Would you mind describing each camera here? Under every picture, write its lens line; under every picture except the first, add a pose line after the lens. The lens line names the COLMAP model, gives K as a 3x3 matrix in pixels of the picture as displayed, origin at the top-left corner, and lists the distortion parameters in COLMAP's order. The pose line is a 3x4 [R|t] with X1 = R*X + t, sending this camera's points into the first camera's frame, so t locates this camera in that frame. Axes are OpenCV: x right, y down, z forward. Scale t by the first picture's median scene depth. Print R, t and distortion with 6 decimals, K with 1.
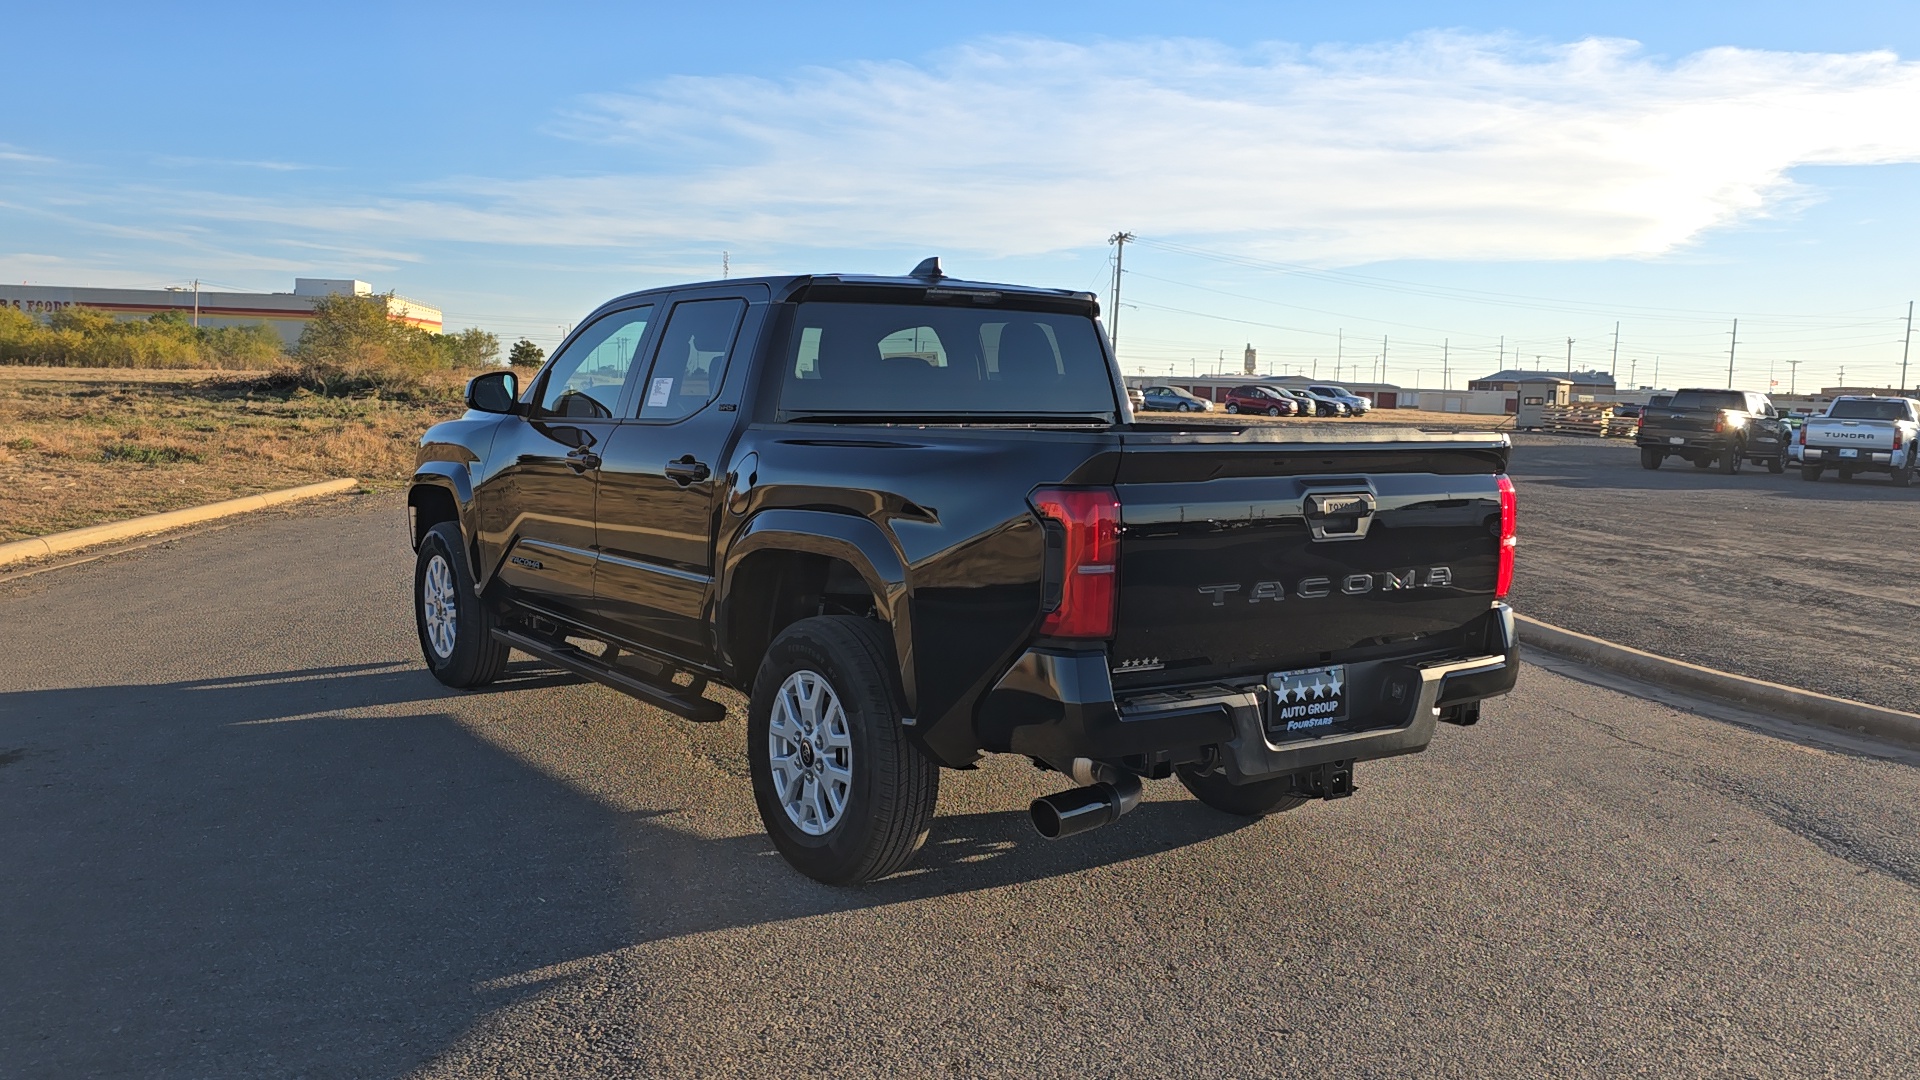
lens RADIAL K [[1610.4, 0, 960.0], [0, 1610.4, 540.0], [0, 0, 1]] dist [-0.004725, 0.014517]
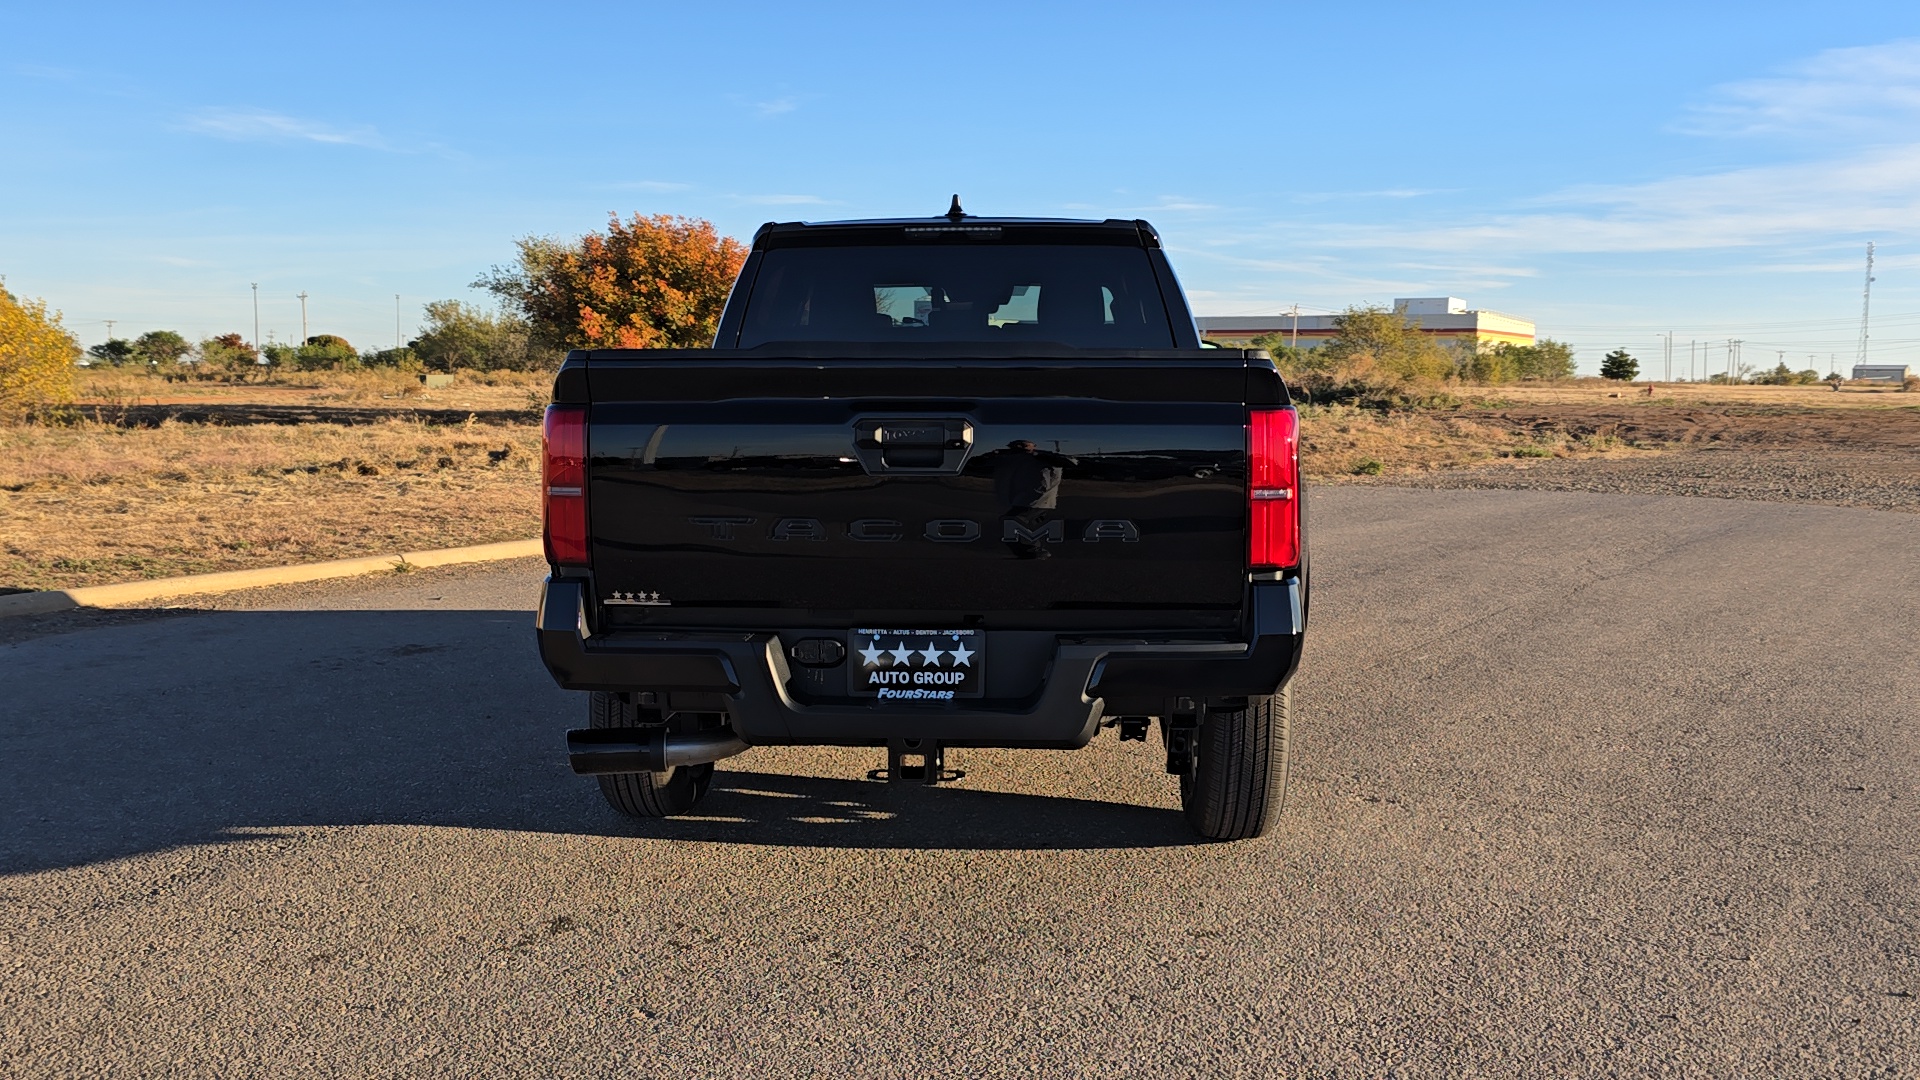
lens RADIAL K [[1610.4, 0, 960.0], [0, 1610.4, 540.0], [0, 0, 1]] dist [-0.004725, 0.014517]
pose [[0.783044, 0.039684, -0.620699, 0.543893], [-0.045982, 0.998925, 0.005857, 0.019396], [0.620264, 0.023955, 0.784027, 0.251530]]
